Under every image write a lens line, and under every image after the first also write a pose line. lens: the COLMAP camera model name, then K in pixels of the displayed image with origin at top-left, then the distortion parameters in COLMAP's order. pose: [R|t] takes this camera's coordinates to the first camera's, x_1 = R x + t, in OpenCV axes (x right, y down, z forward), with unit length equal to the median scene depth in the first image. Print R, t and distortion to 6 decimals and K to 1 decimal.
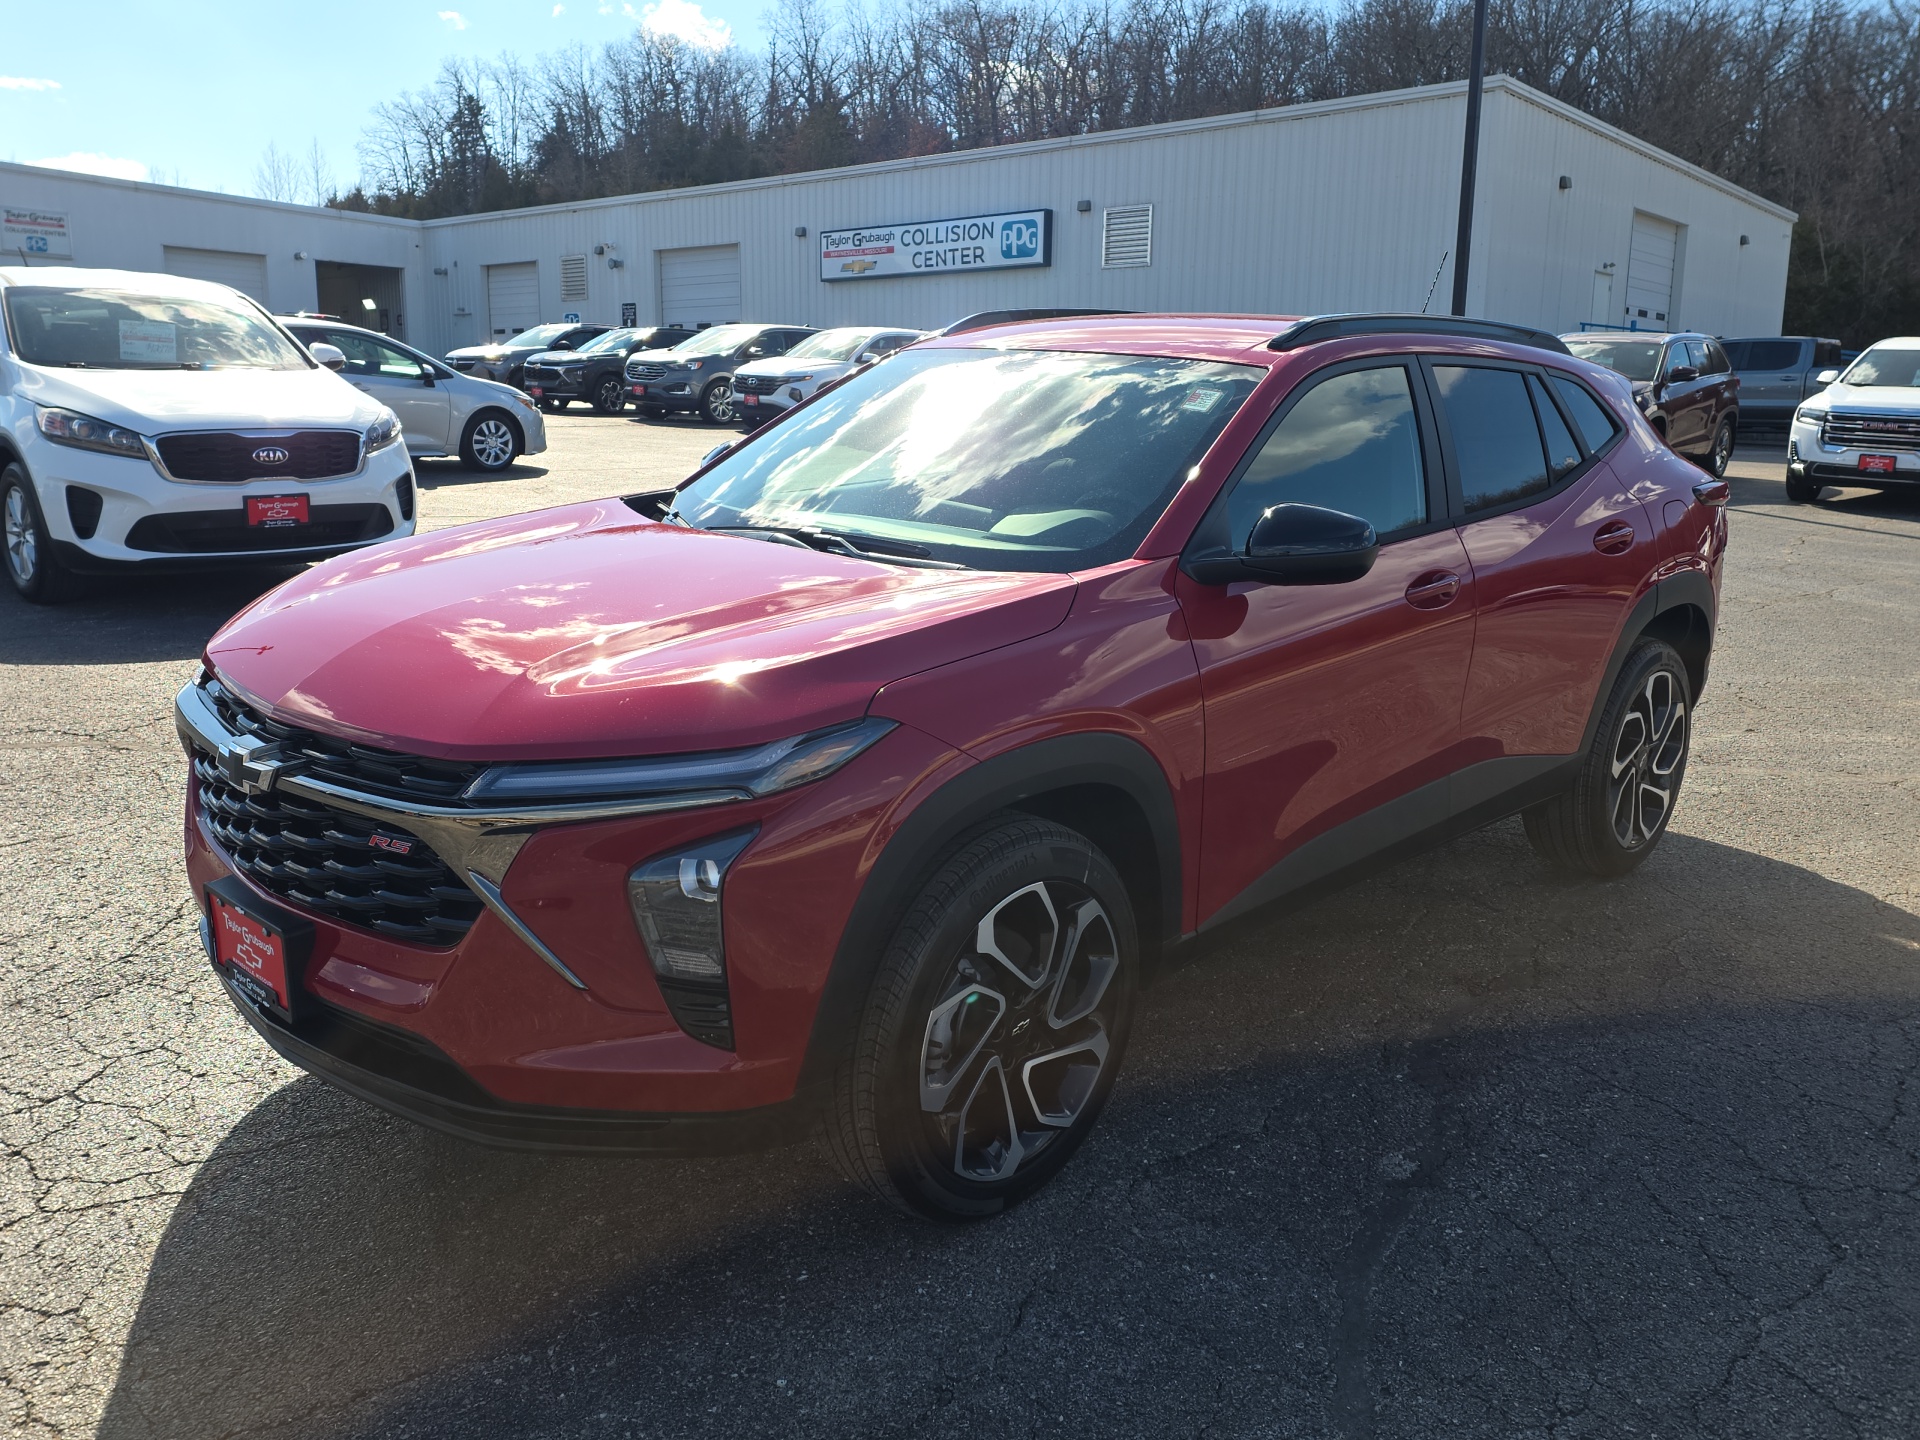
lens RADIAL K [[1589.7, 0, 960.0], [0, 1589.7, 720.0], [0, 0, 1]] dist [0.084185, -0.099622]
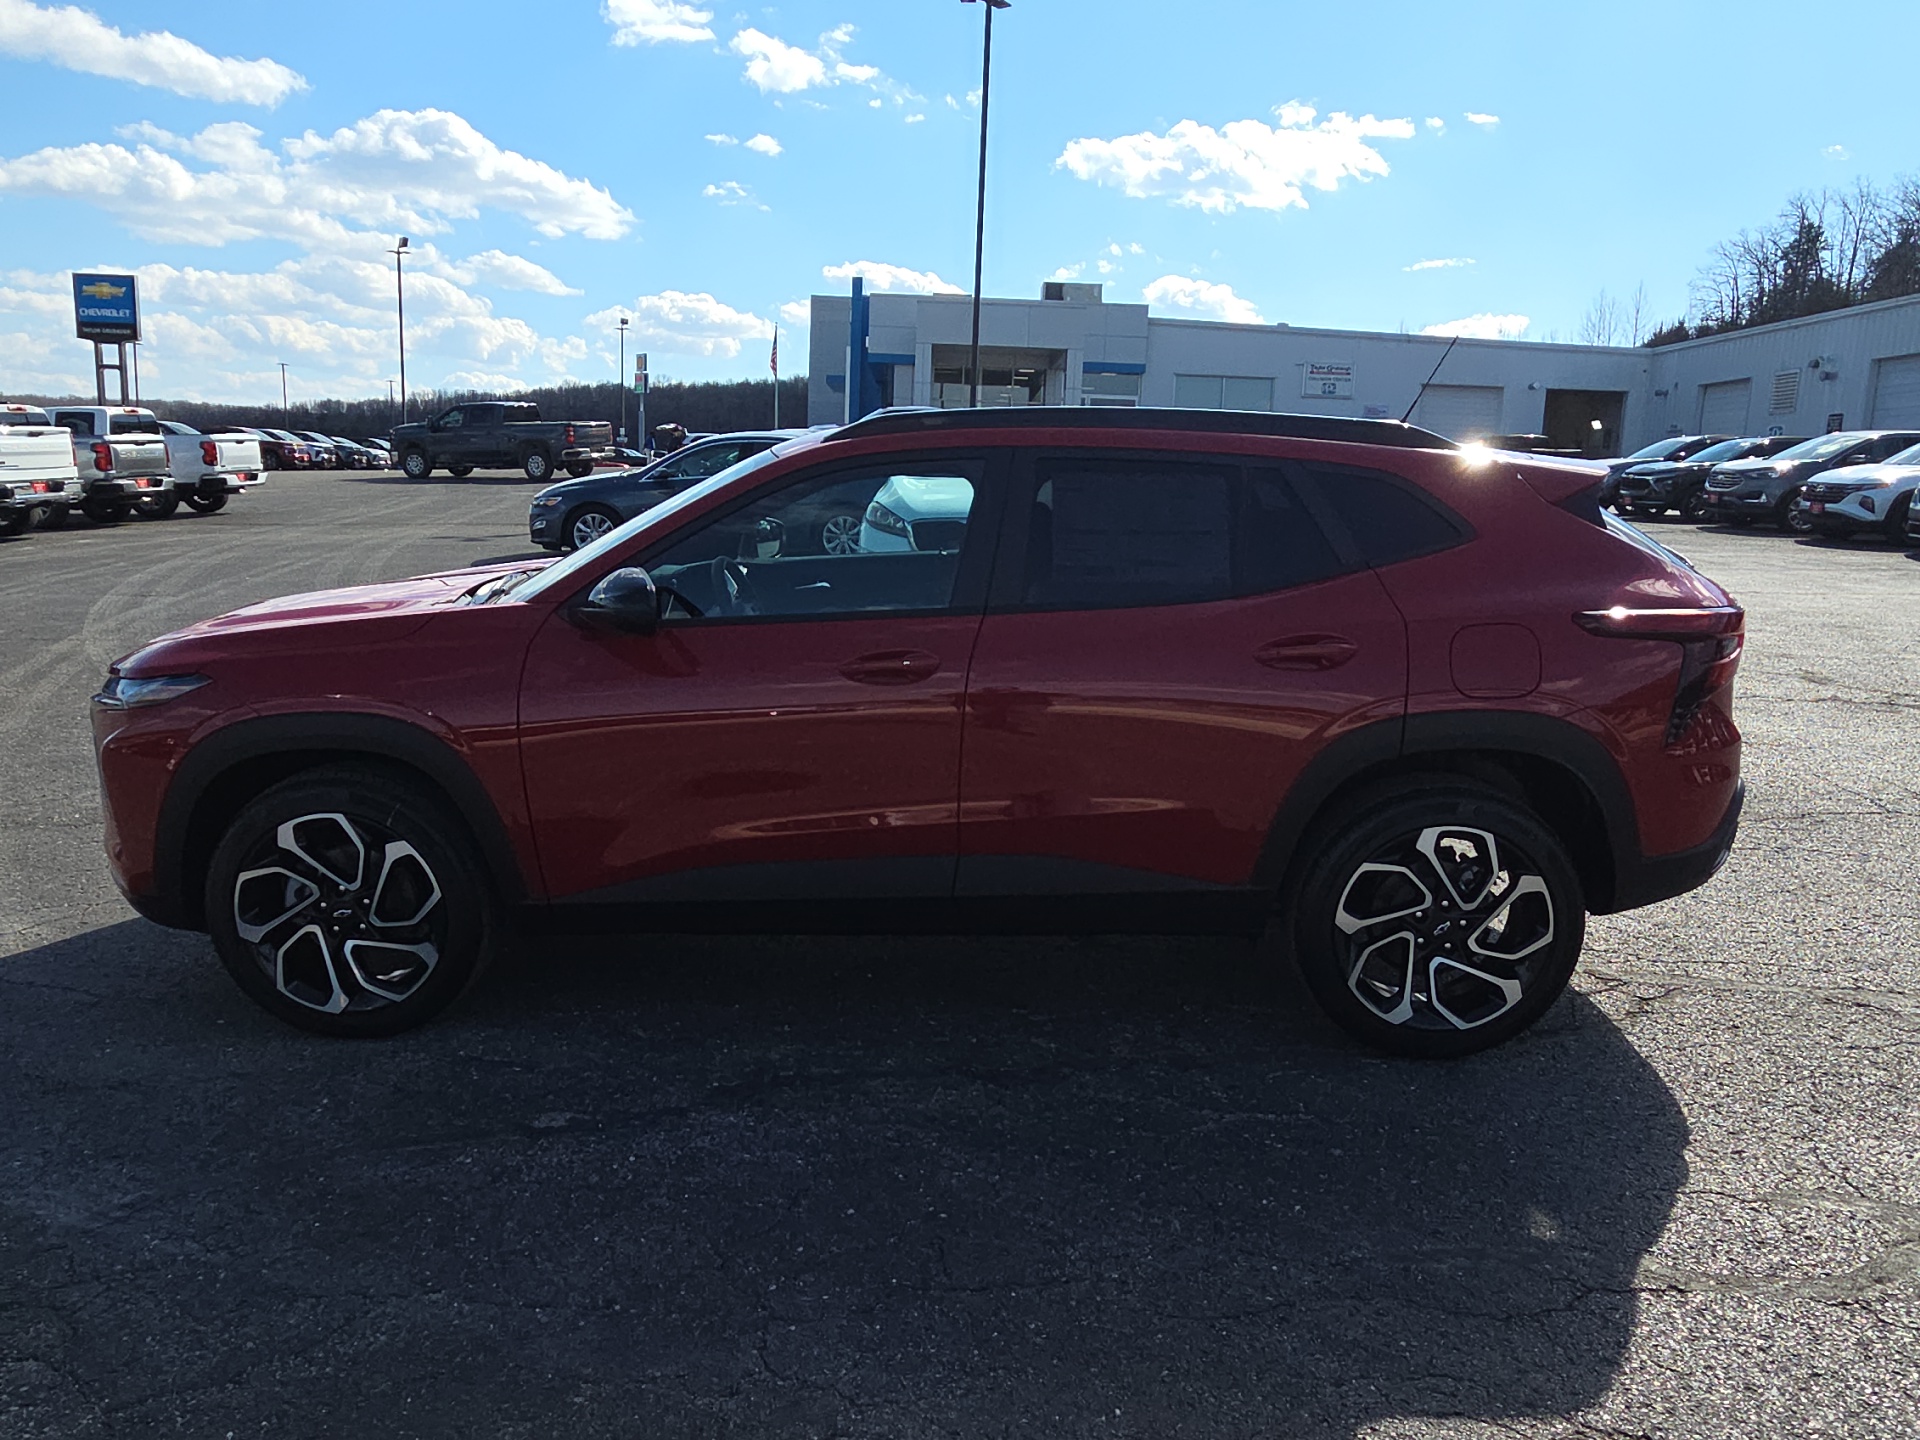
lens RADIAL K [[1385.8, 0, 952.3], [0, 1385.8, 733.3], [0, 0, 1]] dist [0.004071, 0.000167]
pose [[0.672269, 0.132306, -0.728389, 0.127007], [-0.158527, 0.986805, 0.032932, -0.009521], [0.723135, 0.093330, 0.684372, 0.051103]]
